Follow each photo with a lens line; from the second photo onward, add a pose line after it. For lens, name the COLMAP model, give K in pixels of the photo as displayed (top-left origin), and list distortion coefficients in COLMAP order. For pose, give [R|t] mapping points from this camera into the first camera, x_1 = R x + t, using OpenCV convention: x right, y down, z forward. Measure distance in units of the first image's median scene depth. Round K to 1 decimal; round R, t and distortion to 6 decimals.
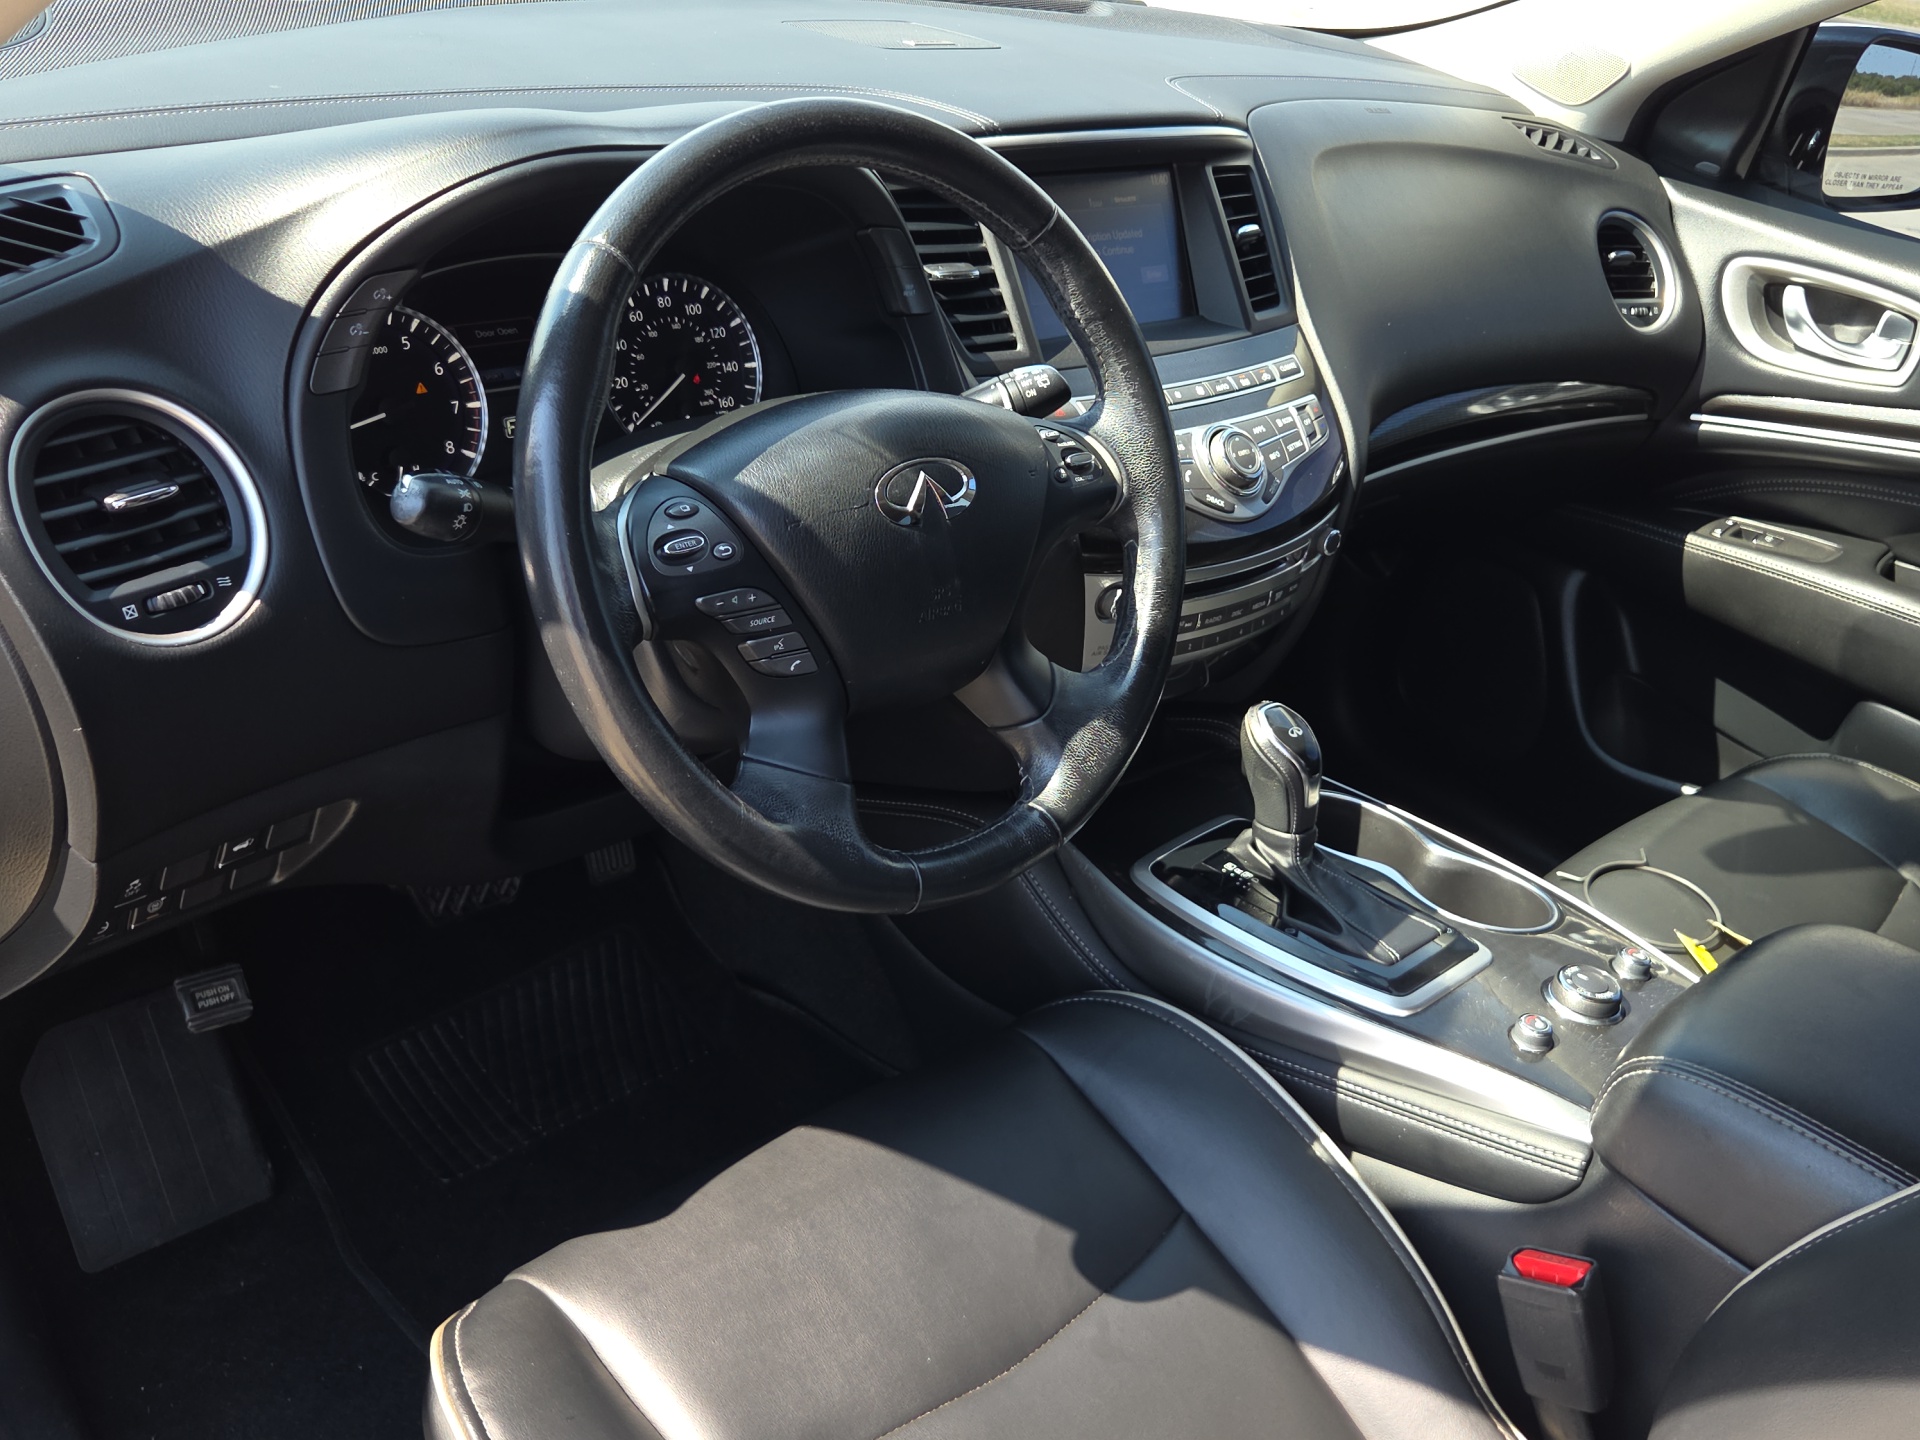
lens RADIAL K [[1770.7, 0, 964.8], [0, 1770.7, 700.8], [0, 0, 1]] dist [-0.002350, 0.000000]
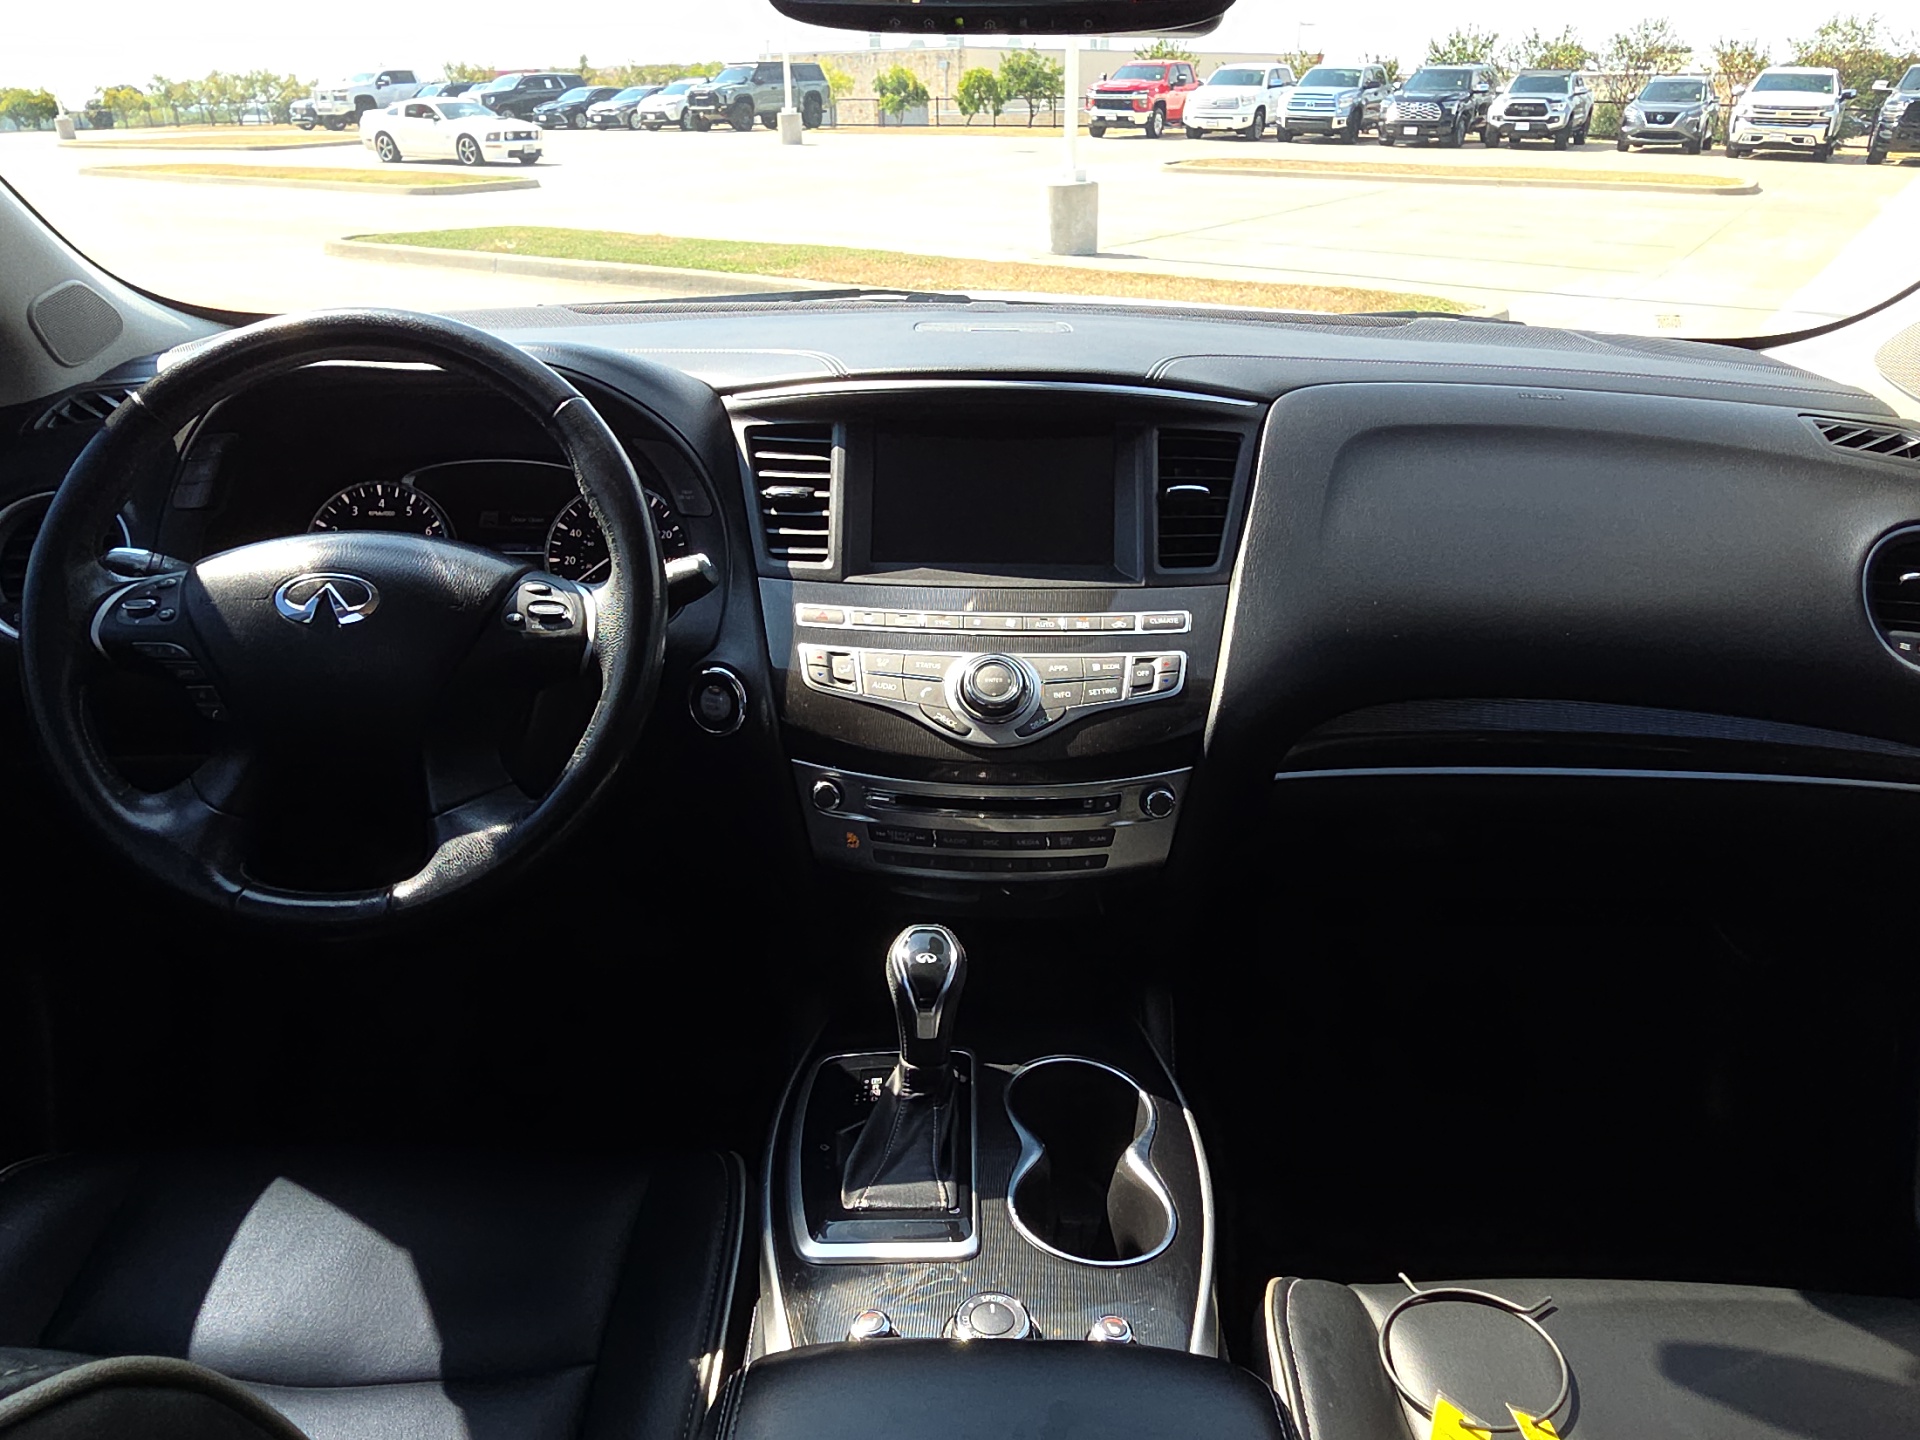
lens RADIAL K [[1399.3, 0, 942.9], [0, 1399.3, 708.4], [0, 0, 1]] dist [0.000077, 0.000363]
pose [[0.720215, 0.128922, -0.681667, 0.718742], [-0.255147, 0.962939, -0.087457, -0.050653], [0.645129, 0.236913, 0.726417, 0.430904]]
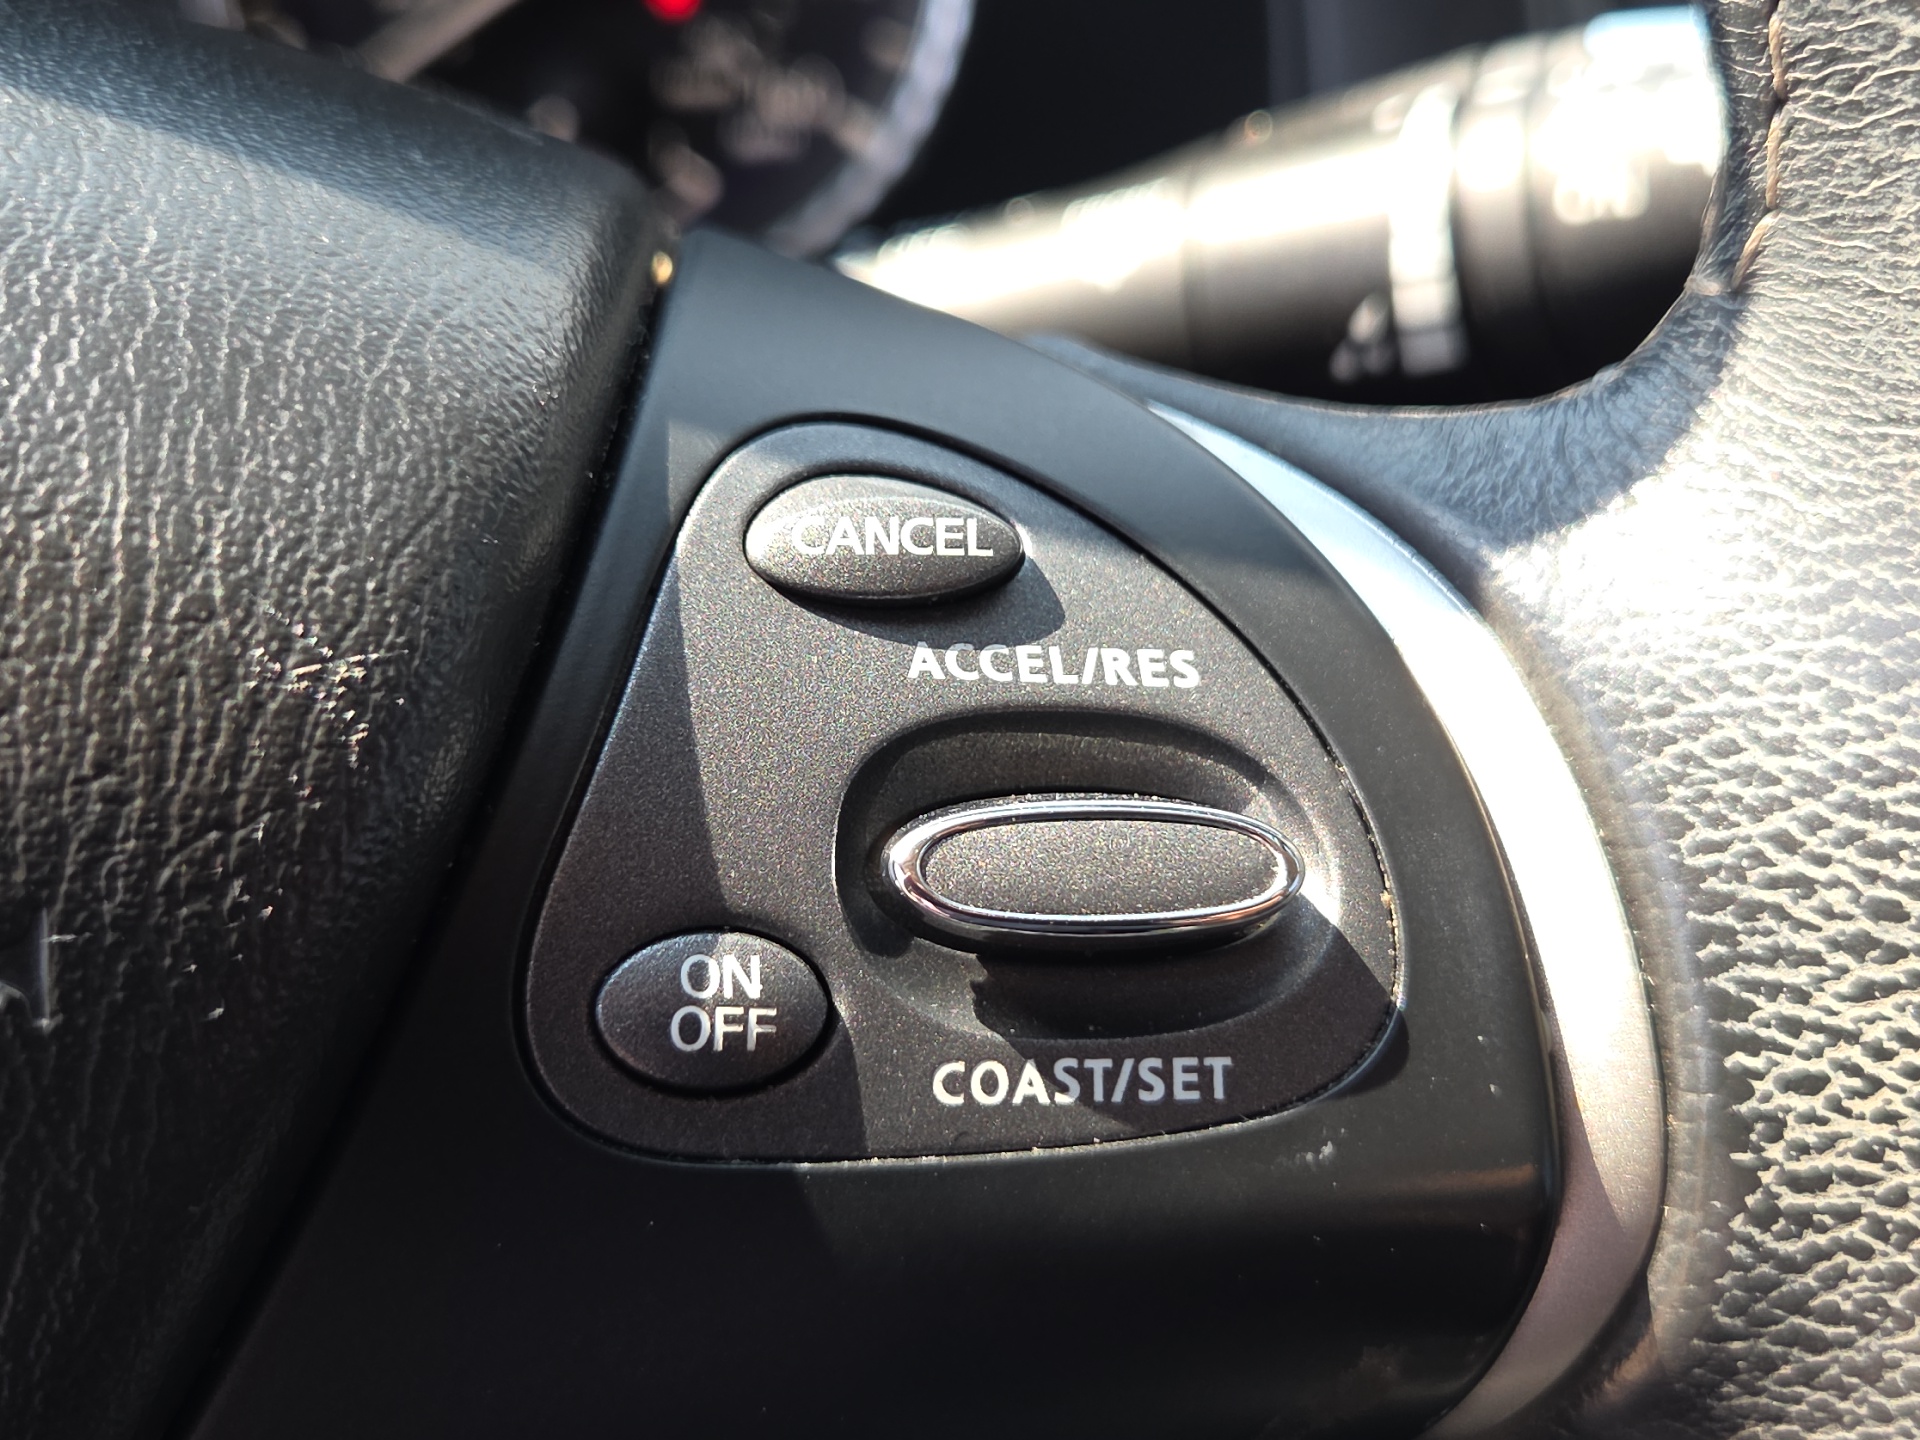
lens RADIAL K [[2556.2, 0, 969.6], [0, 2556.2, 722.6], [0, 0, 1]] dist [-0.000119, 0.000000]
pose [[0.798997, 0.254604, -0.544775, 0.107011], [-0.237517, 0.965900, 0.103064, -0.128264], [0.552439, 0.047045, 0.832225, 0.729361]]
